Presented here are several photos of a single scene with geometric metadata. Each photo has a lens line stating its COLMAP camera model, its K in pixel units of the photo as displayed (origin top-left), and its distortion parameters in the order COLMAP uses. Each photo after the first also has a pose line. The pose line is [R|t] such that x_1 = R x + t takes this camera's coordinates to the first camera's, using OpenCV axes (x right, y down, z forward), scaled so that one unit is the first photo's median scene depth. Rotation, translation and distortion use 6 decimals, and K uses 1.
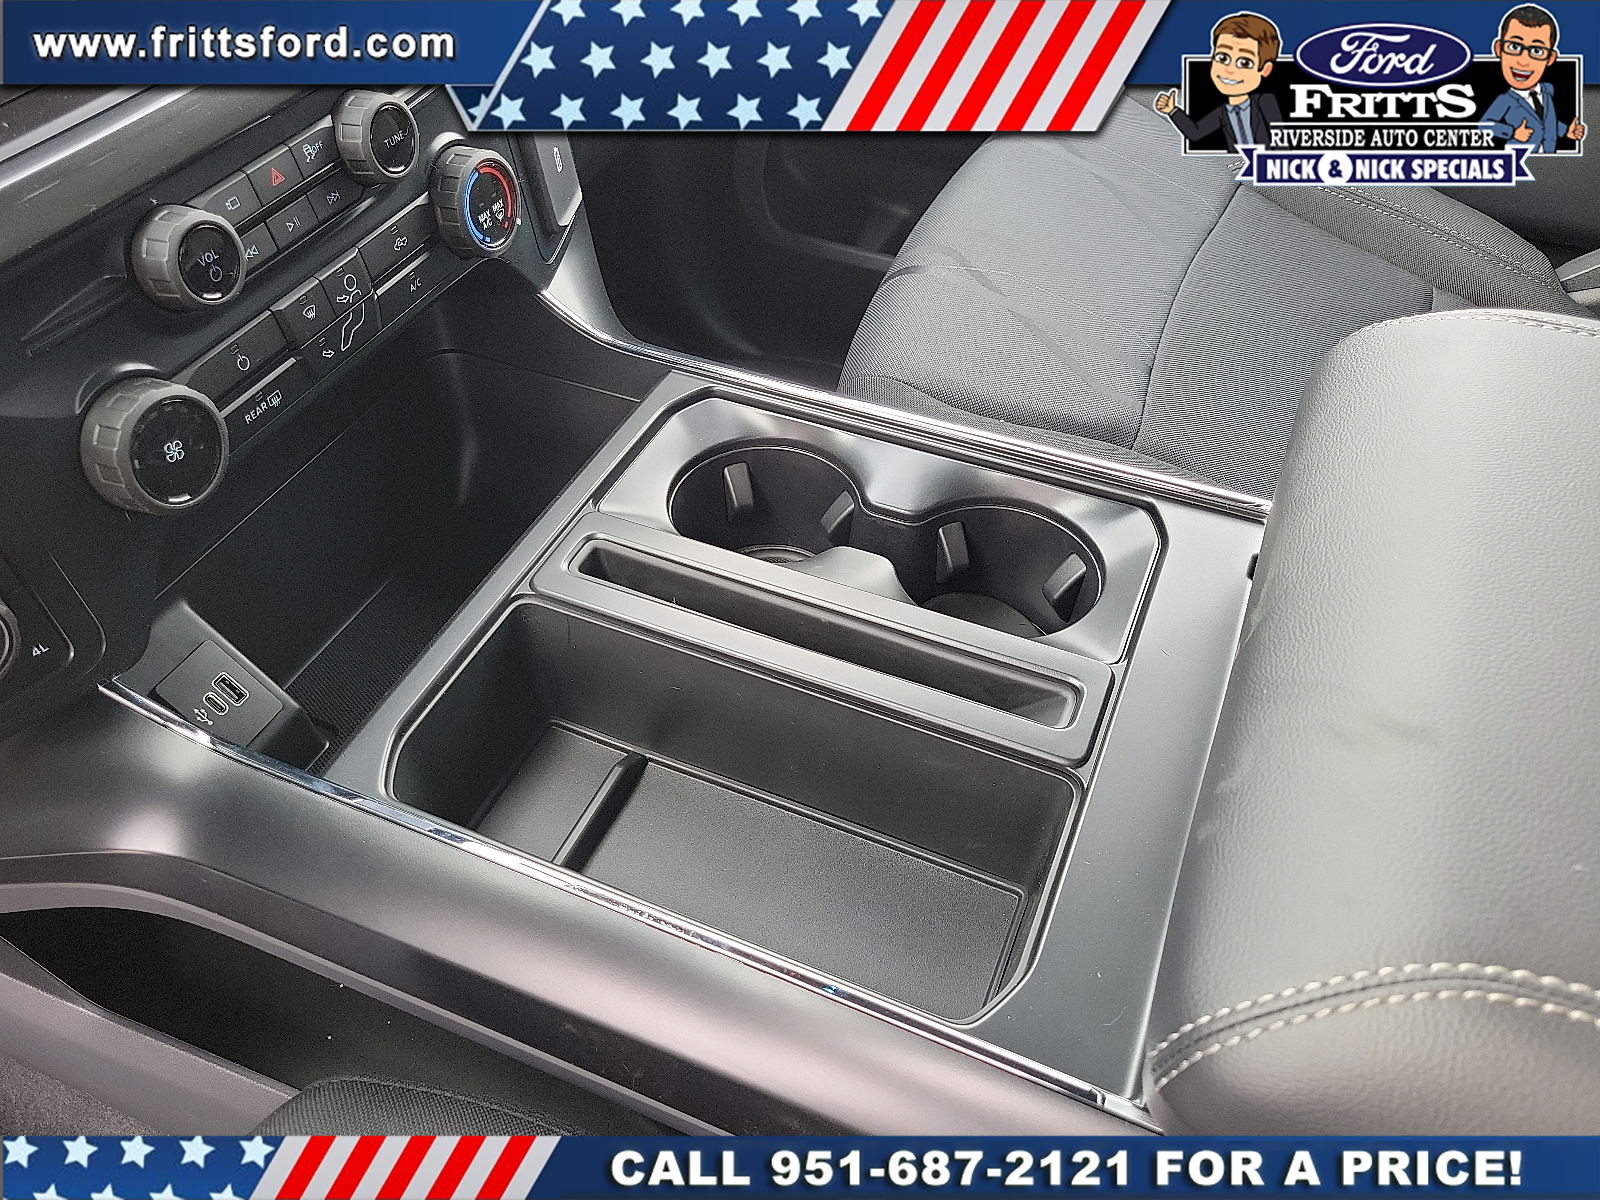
lens RADIAL K [[1252.8, 0, 801.7], [0, 1252.8, 589.5], [0, 0, 1]] dist [0.061114, 0.001078]
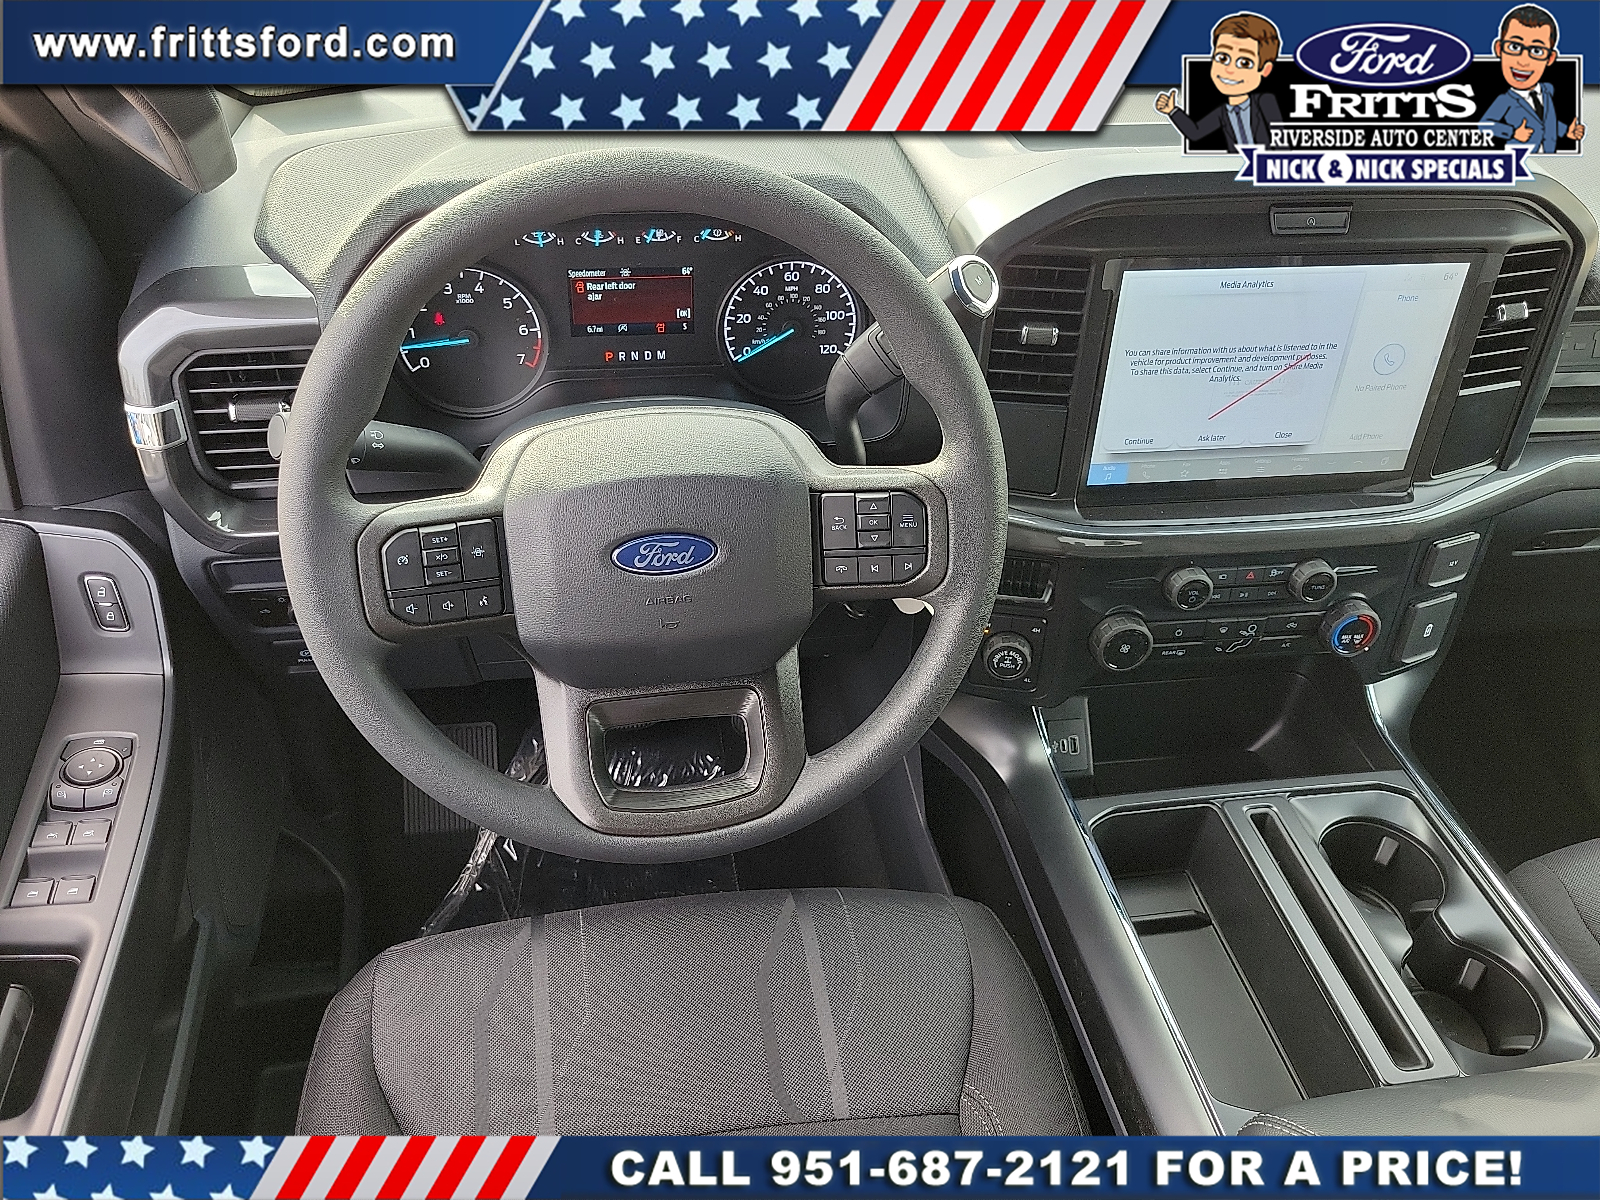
lens RADIAL K [[1252.8, 0, 801.7], [0, 1252.8, 589.5], [0, 0, 1]] dist [0.061114, 0.001078]
pose [[0.547248, 0.546224, -0.634160, 0.437875], [-0.624566, 0.770898, 0.125033, -0.090270], [0.557169, 0.327650, 0.763026, -0.844158]]
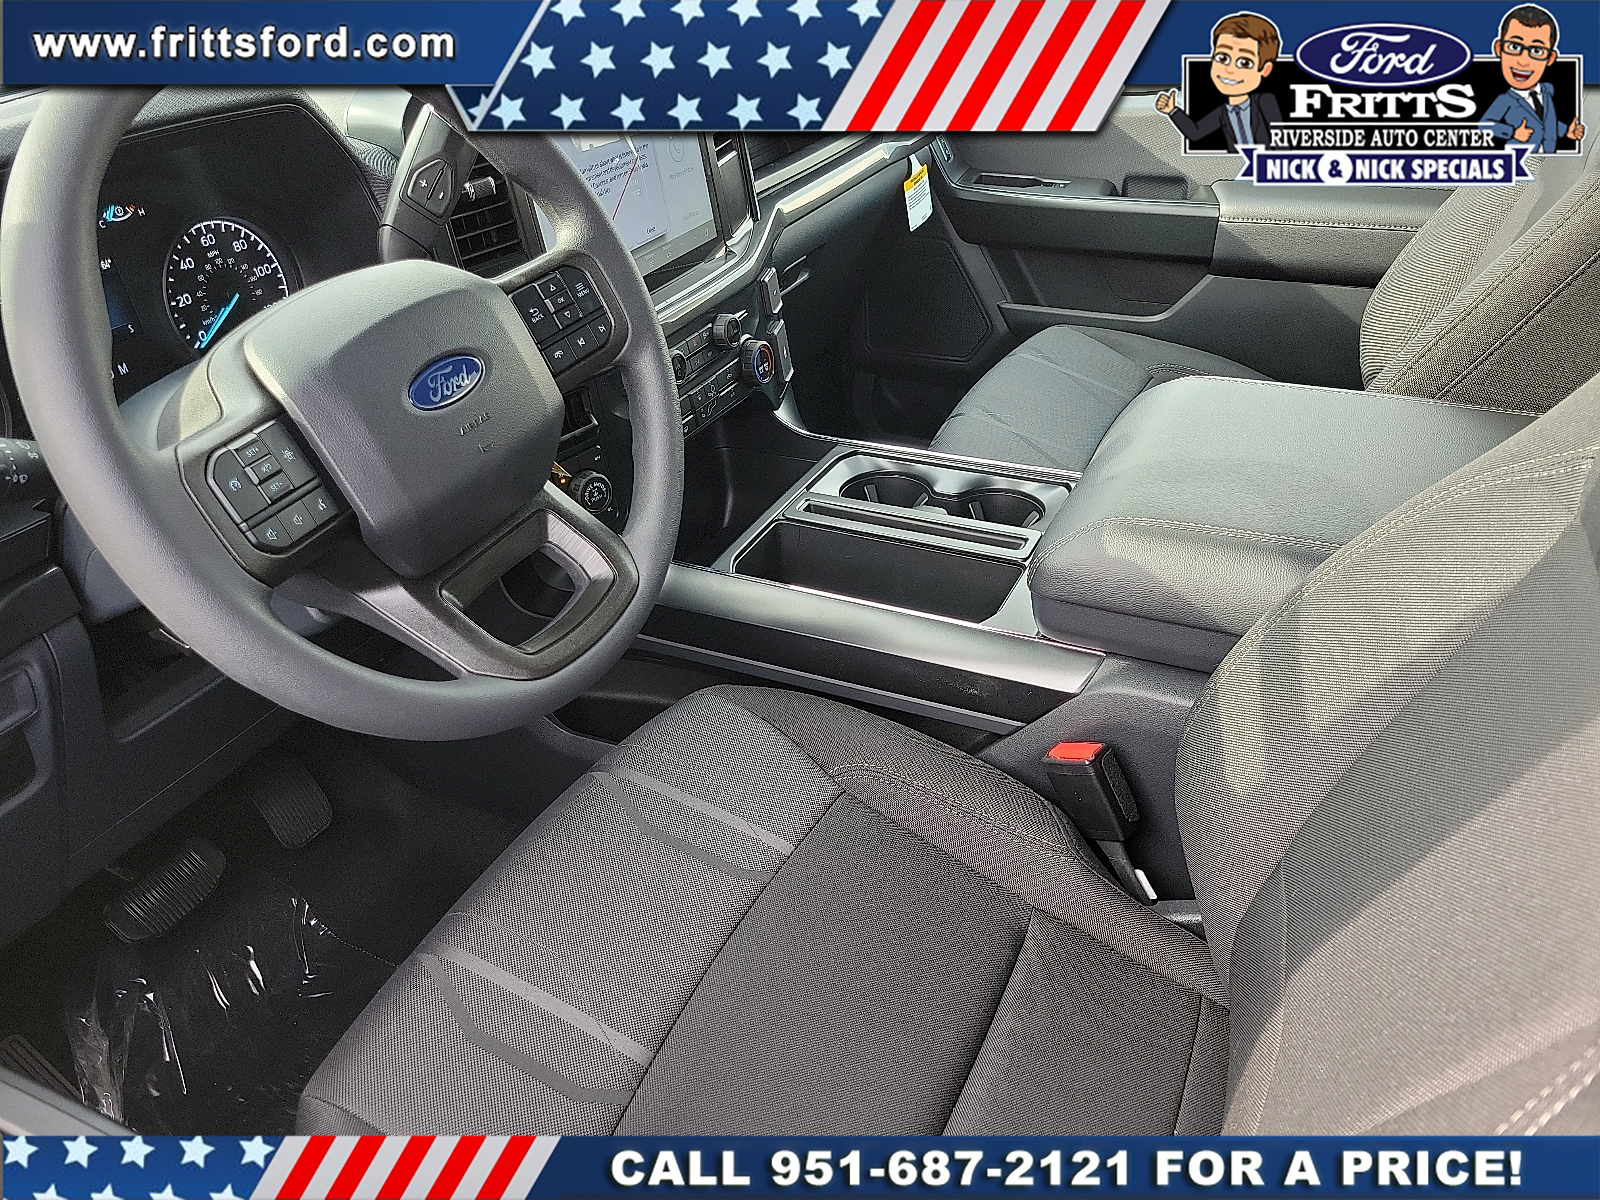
lens RADIAL K [[1252.8, 0, 801.7], [0, 1252.8, 589.5], [0, 0, 1]] dist [0.061114, 0.001078]
pose [[0.997000, -0.017943, -0.075291, -0.016176], [0.000406, 0.973956, -0.226739, 0.616813], [0.077399, 0.226028, 0.971041, -1.116460]]
